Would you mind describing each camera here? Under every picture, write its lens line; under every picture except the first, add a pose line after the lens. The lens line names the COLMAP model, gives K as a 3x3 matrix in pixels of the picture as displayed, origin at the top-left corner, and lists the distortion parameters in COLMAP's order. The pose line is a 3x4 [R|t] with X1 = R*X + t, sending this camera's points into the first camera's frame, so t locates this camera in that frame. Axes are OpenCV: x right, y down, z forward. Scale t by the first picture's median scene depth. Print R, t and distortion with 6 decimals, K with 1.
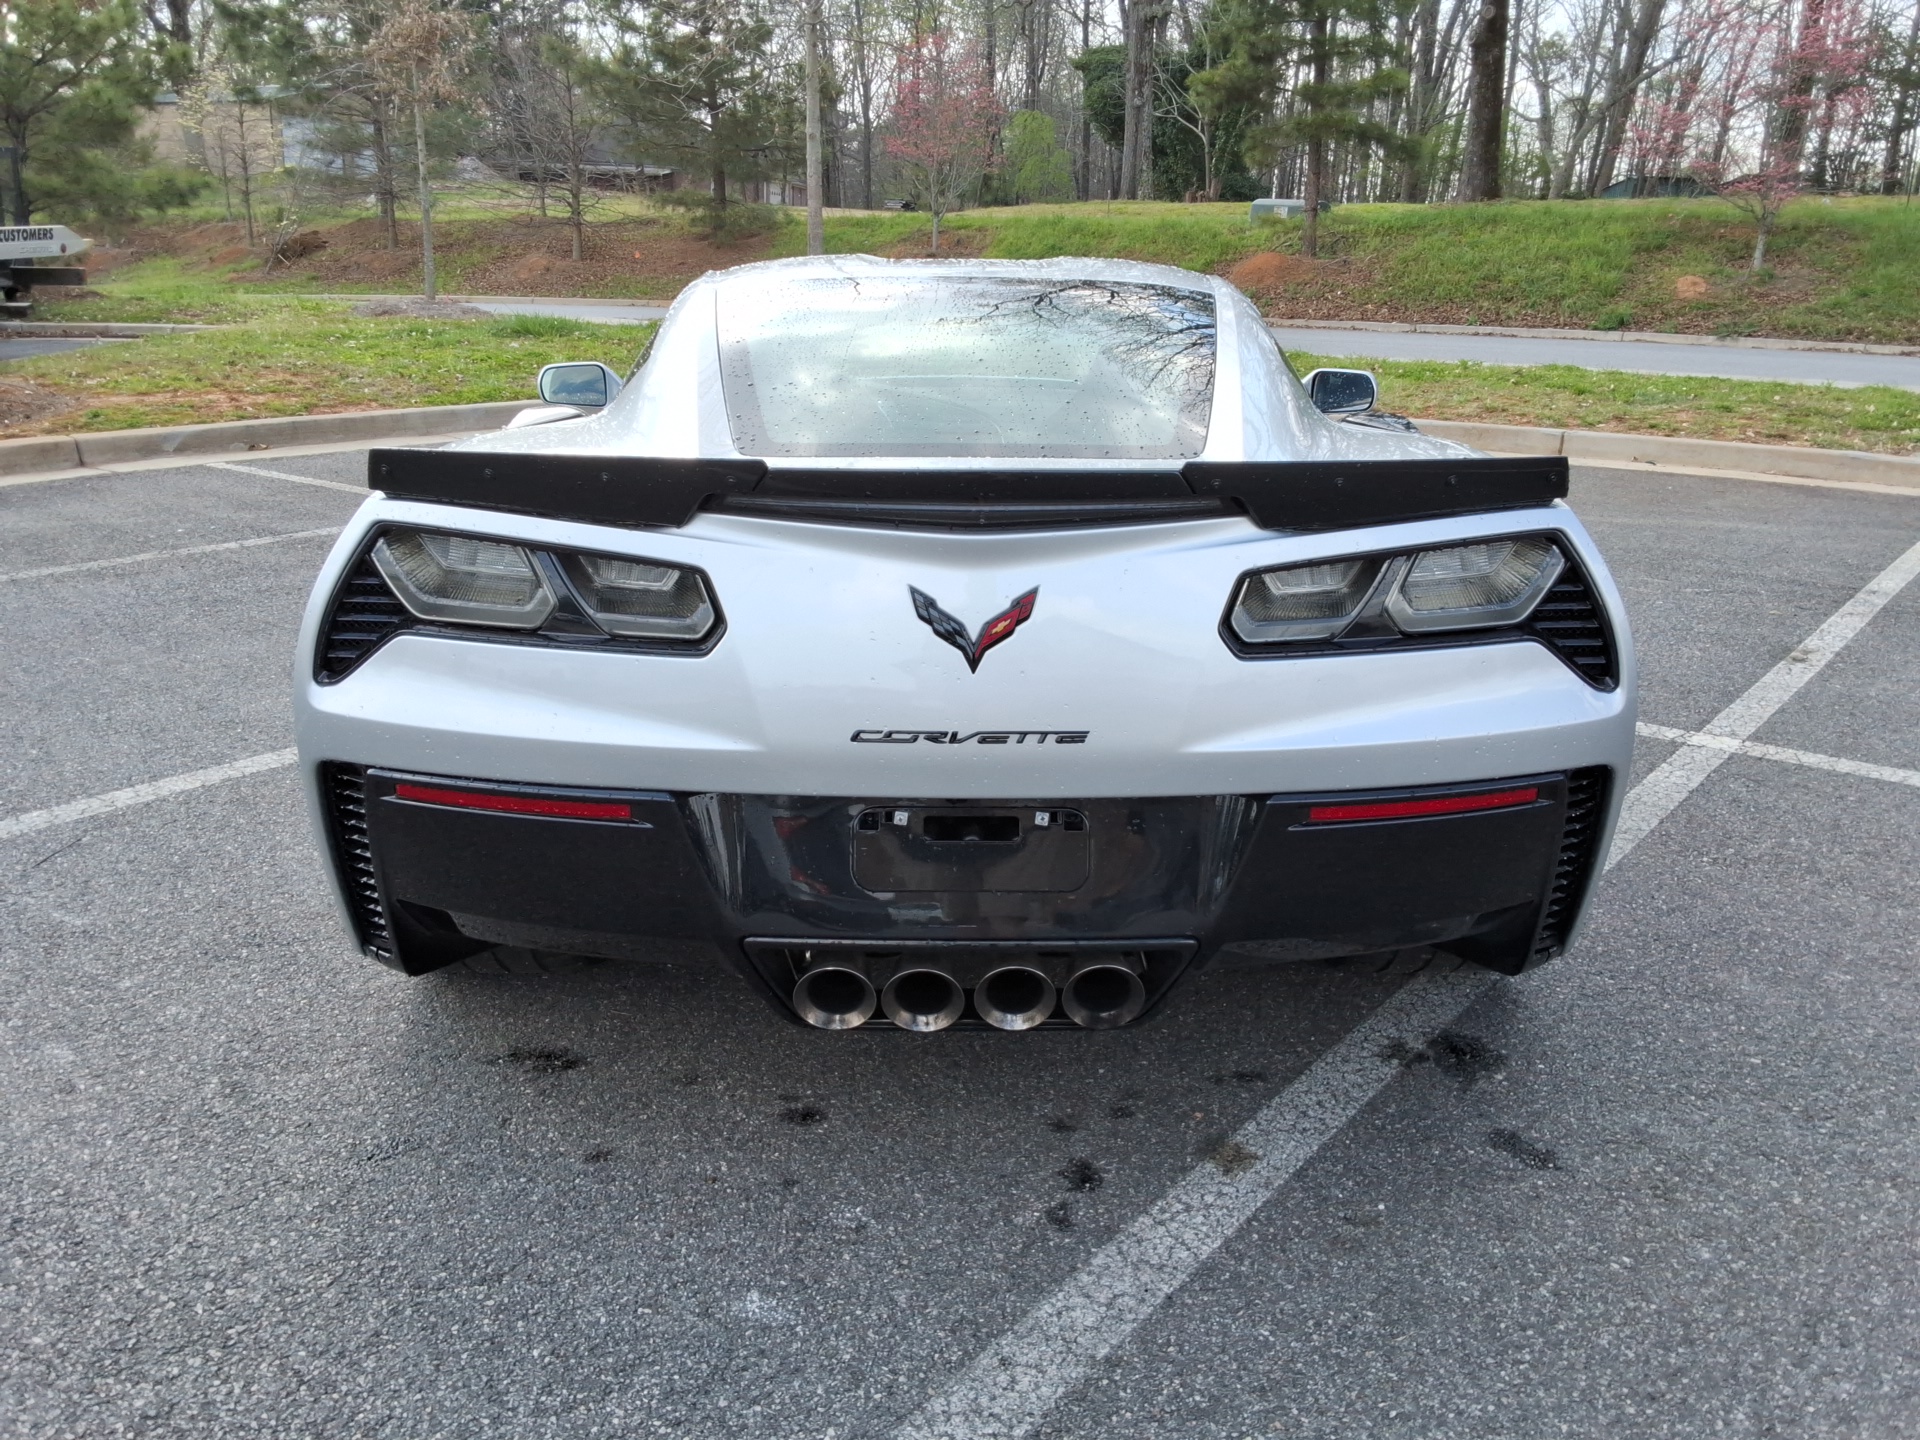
lens RADIAL K [[1542.4, 0, 996.1], [0, 1542.4, 709.3], [0, 0, 1]] dist [0.084555, -0.136503]
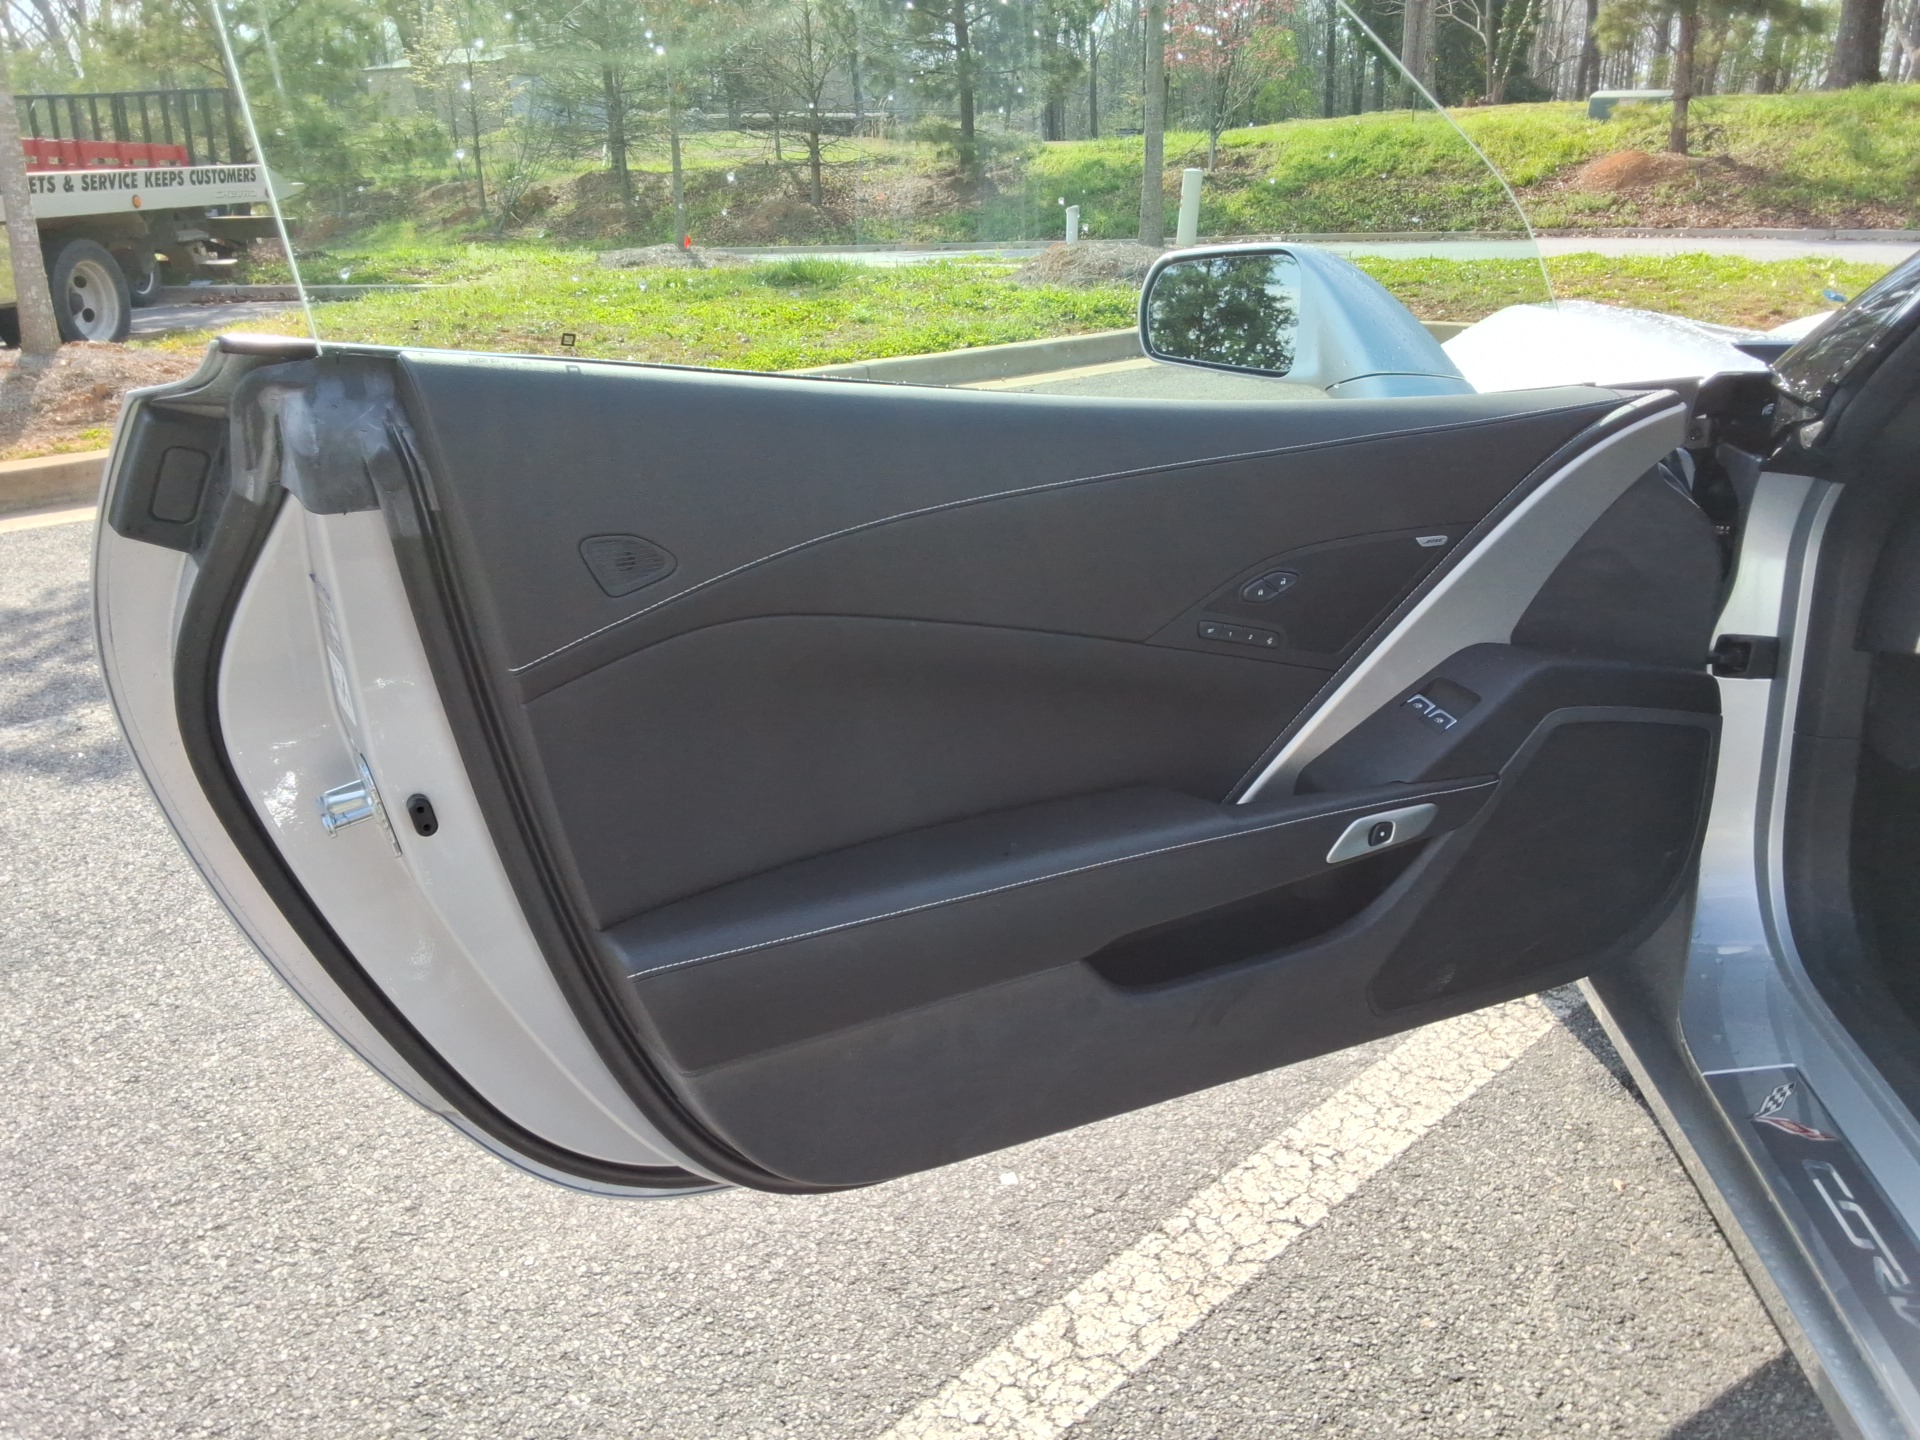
lens RADIAL K [[1542.4, 0, 969.7], [0, 1542.4, 693.7], [0, 0, 1]] dist [0.084555, -0.136503]
pose [[0.989491, 0.000530, -0.144597, -0.063517], [0.003035, 0.999697, 0.024429, -0.028657], [0.144566, -0.024611, 0.989189, 0.132795]]
